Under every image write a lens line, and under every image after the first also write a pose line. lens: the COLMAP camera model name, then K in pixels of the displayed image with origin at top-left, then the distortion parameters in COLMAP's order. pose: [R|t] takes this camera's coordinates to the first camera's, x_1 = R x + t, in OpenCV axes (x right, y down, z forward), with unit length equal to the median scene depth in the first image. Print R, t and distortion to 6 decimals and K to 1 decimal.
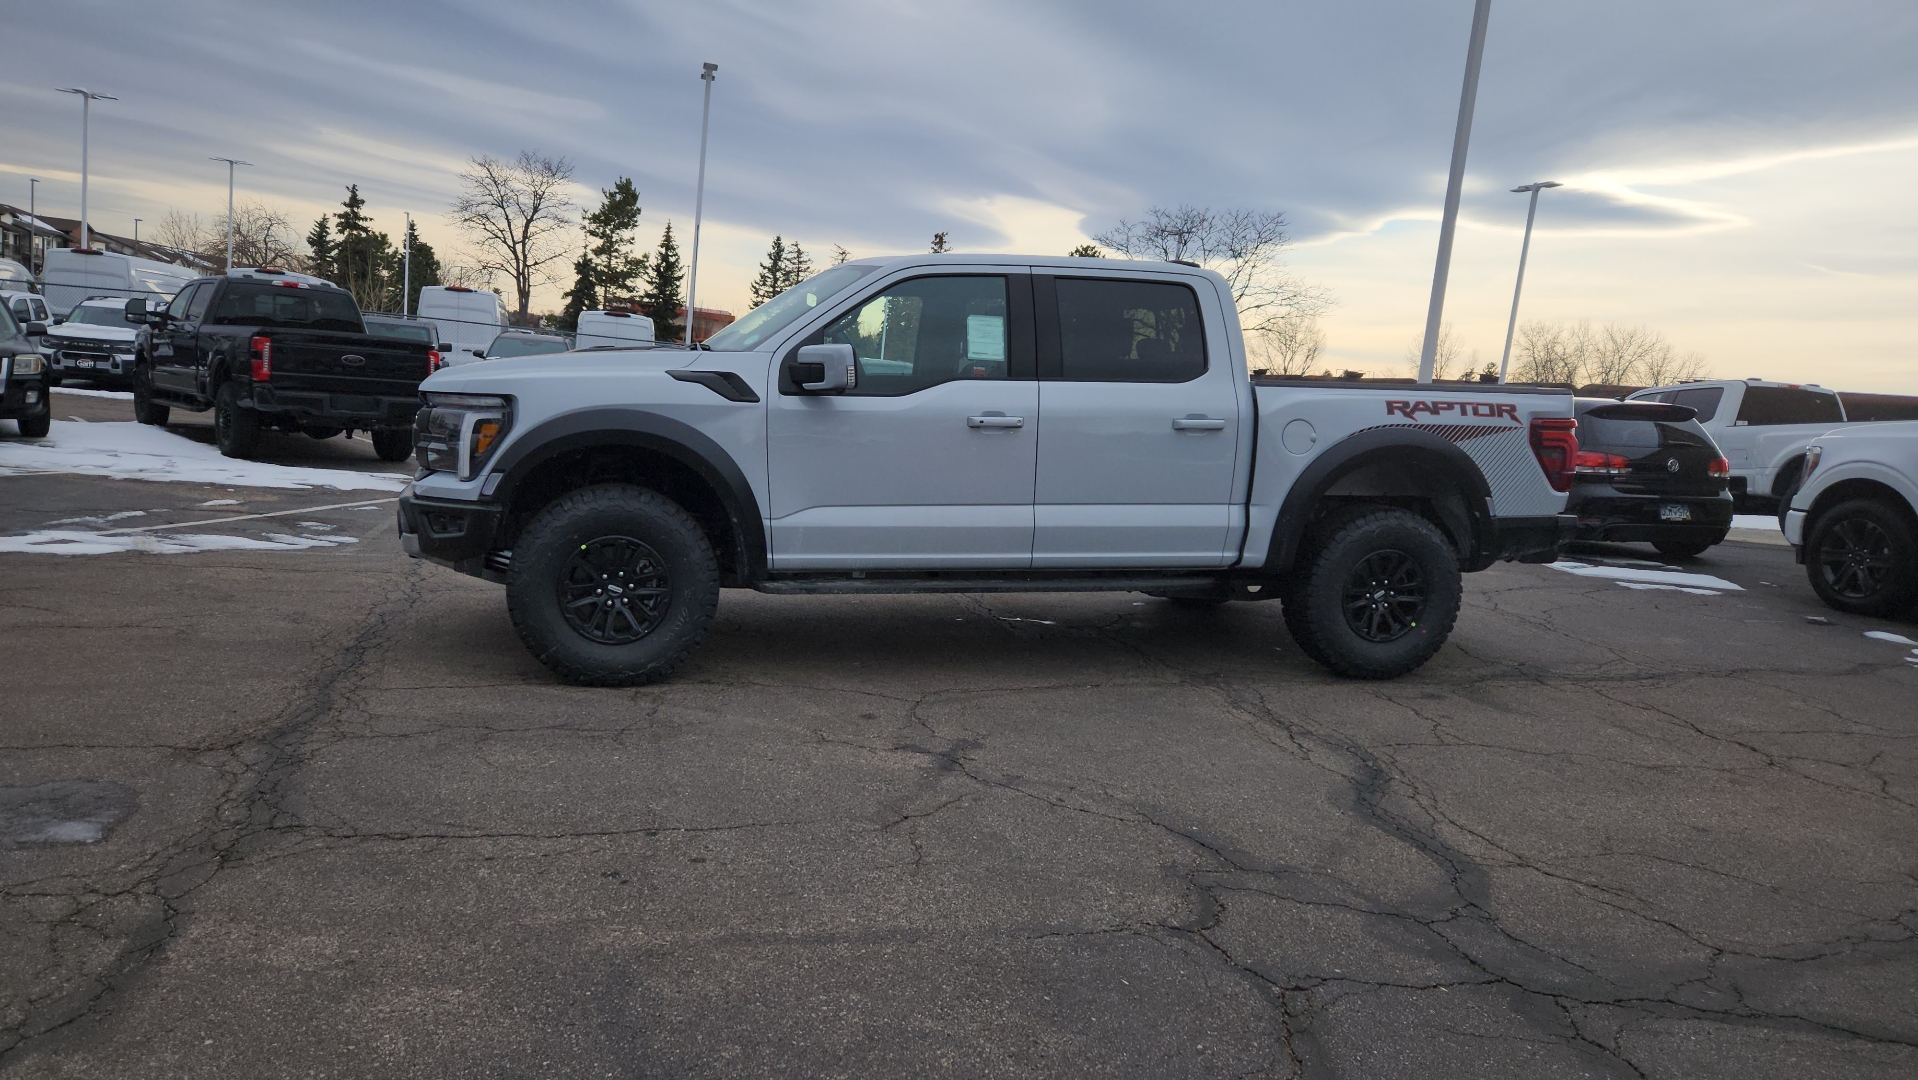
lens RADIAL K [[1266.5, 0, 924.4], [0, 1266.5, 543.5], [0, 0, 1]] dist [0.074192, -0.061914]
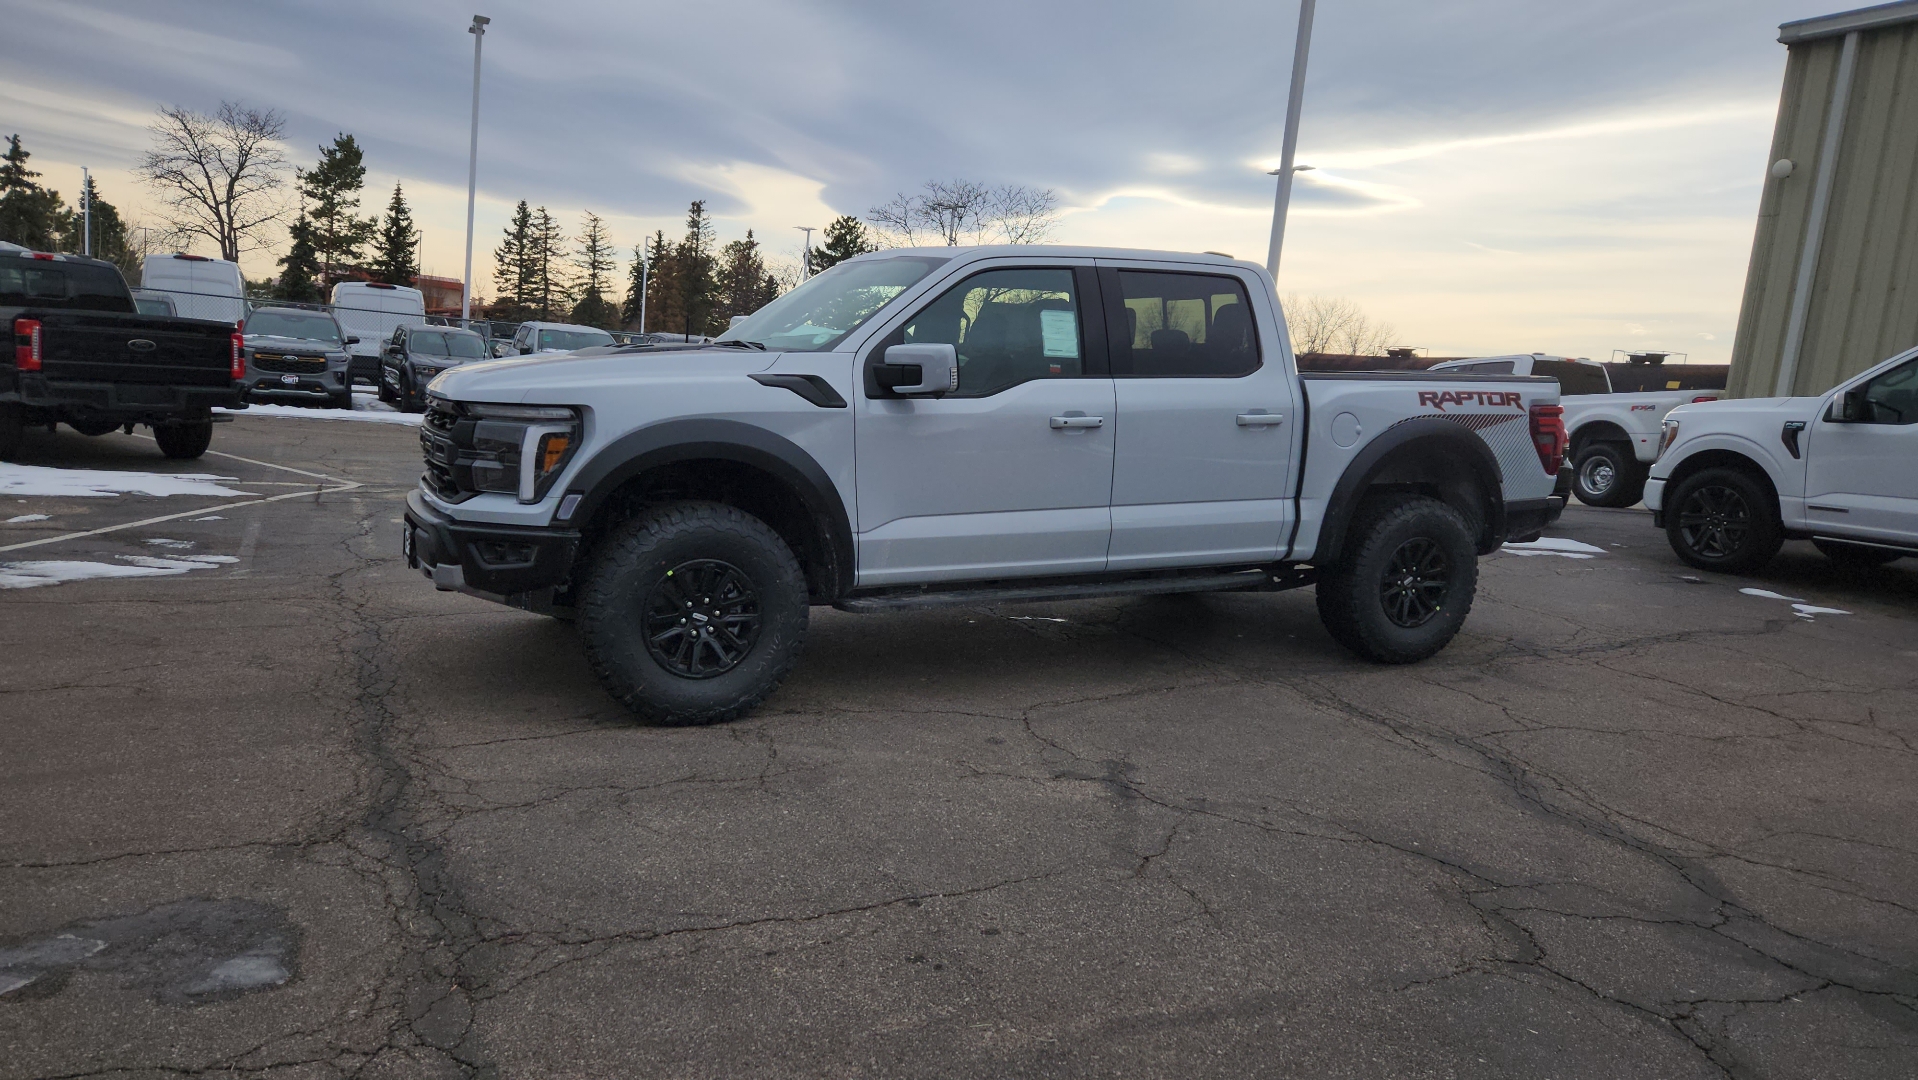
lens RADIAL K [[1267.6, 0, 932.2], [0, 1267.6, 538.3], [0, 0, 1]] dist [0.075881, -0.061087]
pose [[0.979838, -0.036934, 0.196349, -0.147989], [0.033319, 0.999210, 0.021682, -0.019875], [-0.196994, -0.014703, 0.980294, 0.047598]]
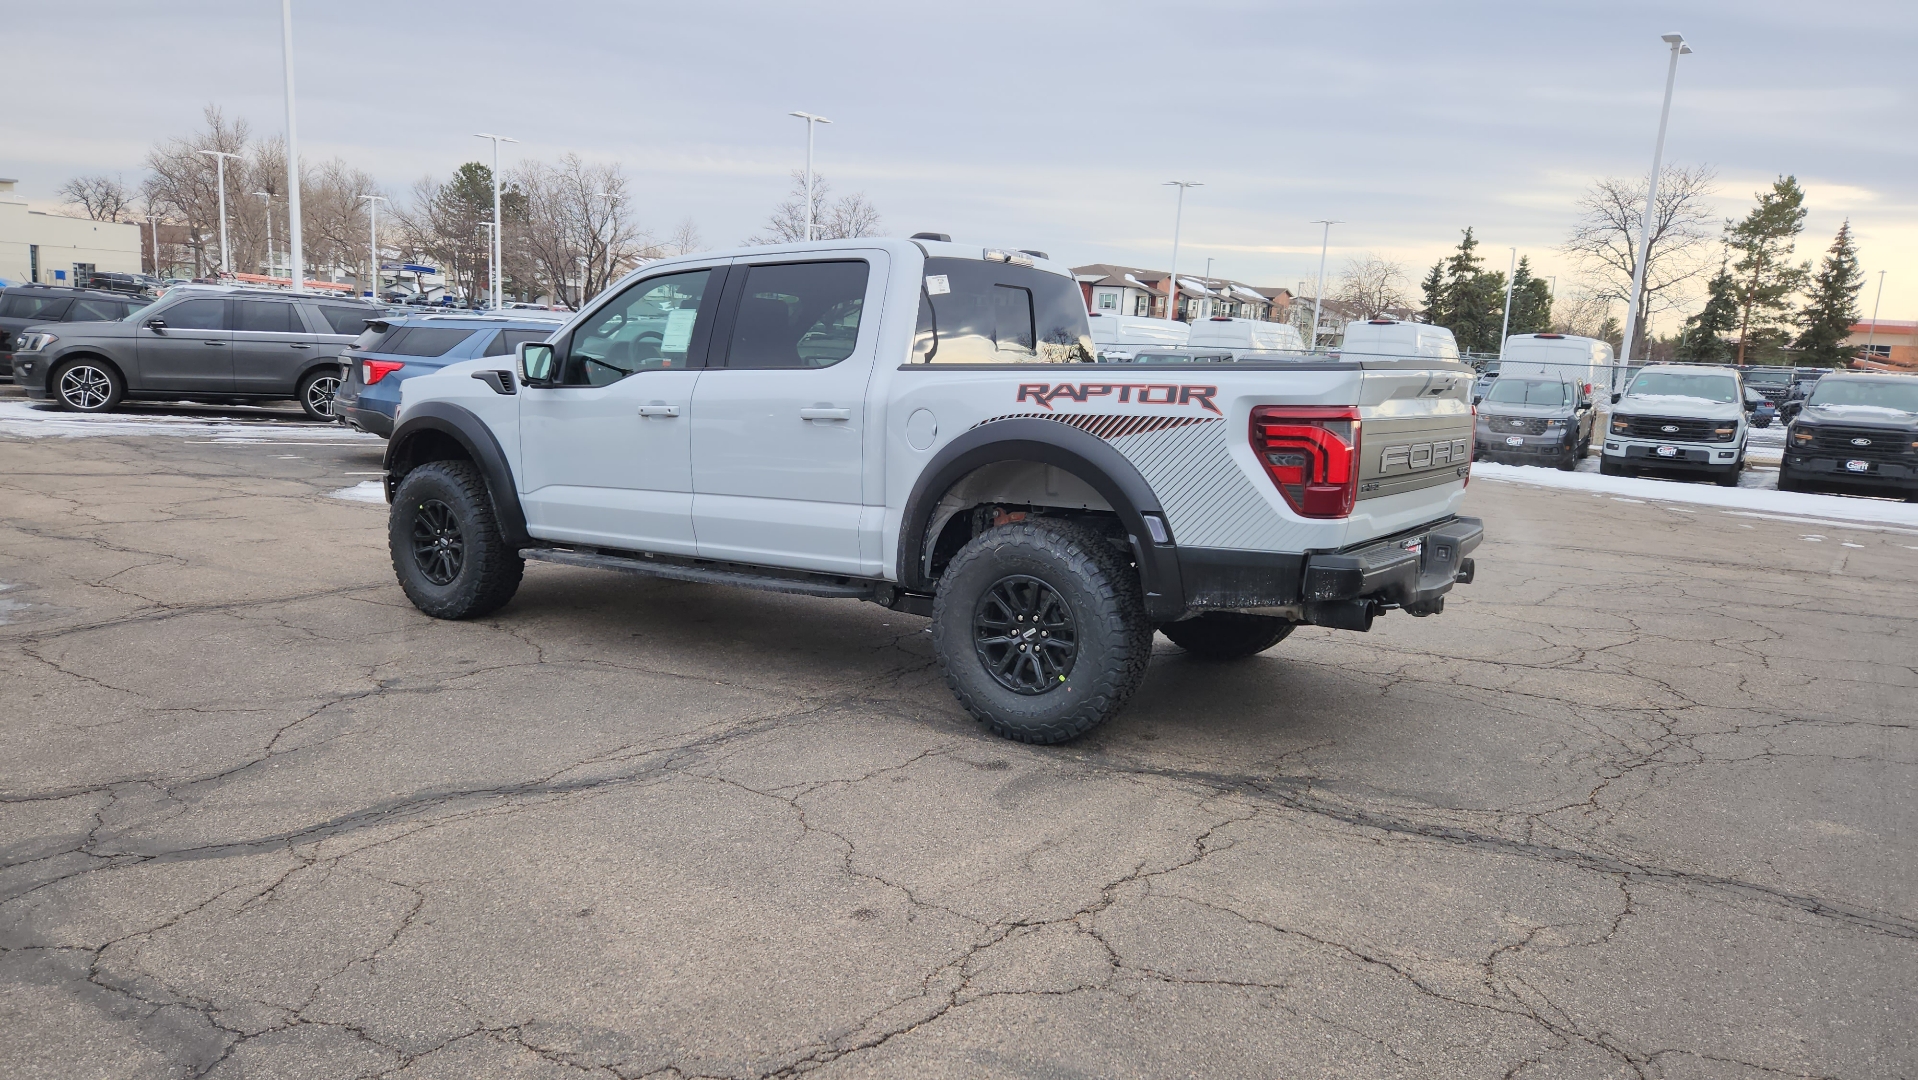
lens RADIAL K [[1267.6, 0, 932.2], [0, 1267.6, 538.3], [0, 0, 1]] dist [0.075881, -0.061087]
pose [[0.654814, 0.063367, -0.753129, 0.604783], [-0.090411, 0.995891, 0.005183, -0.011086], [0.750363, 0.064697, 0.657852, 0.300179]]
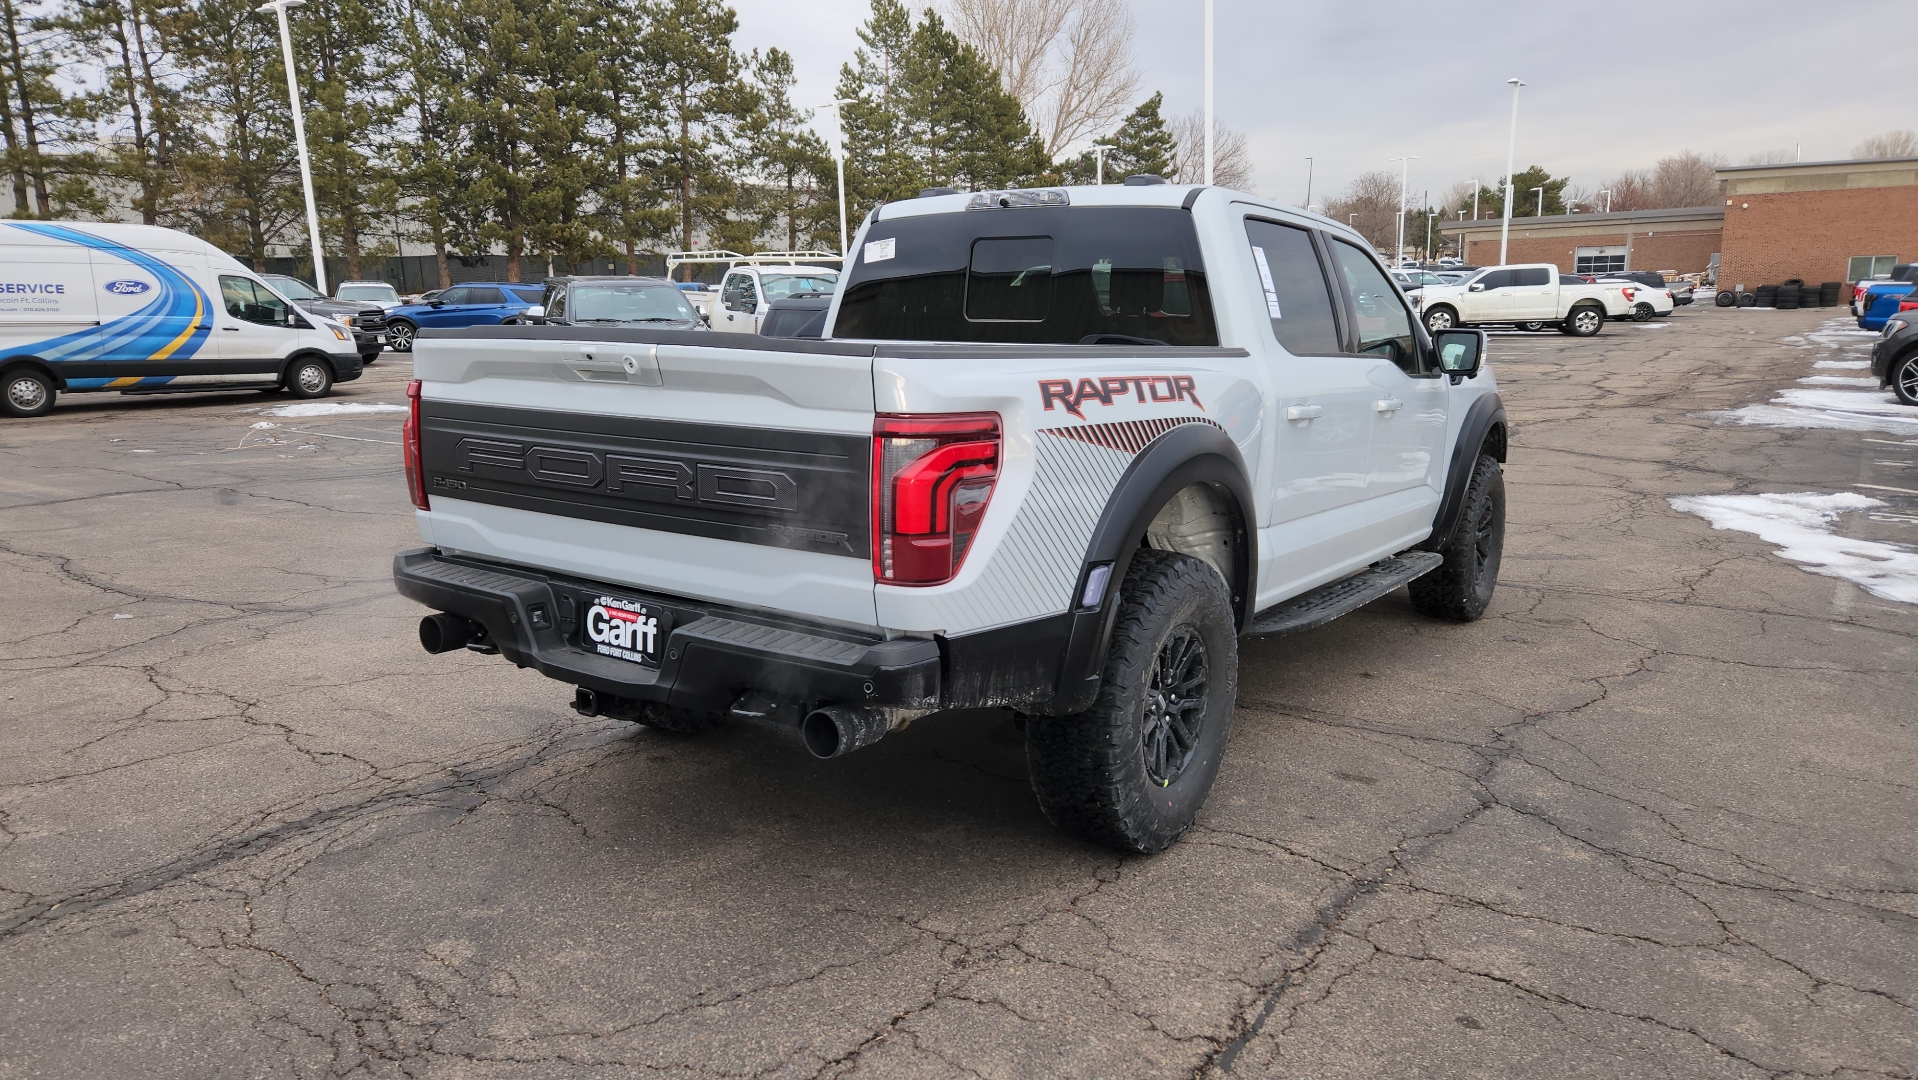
lens RADIAL K [[1284.4, 0, 931.6], [0, 1284.4, 547.6], [0, 0, 1]] dist [0.078055, -0.056735]
pose [[-0.756802, 0.054825, -0.651341, 0.498629], [-0.135380, 0.961722, 0.238250, -0.135952], [0.639471, 0.268487, -0.720411, 1.110205]]
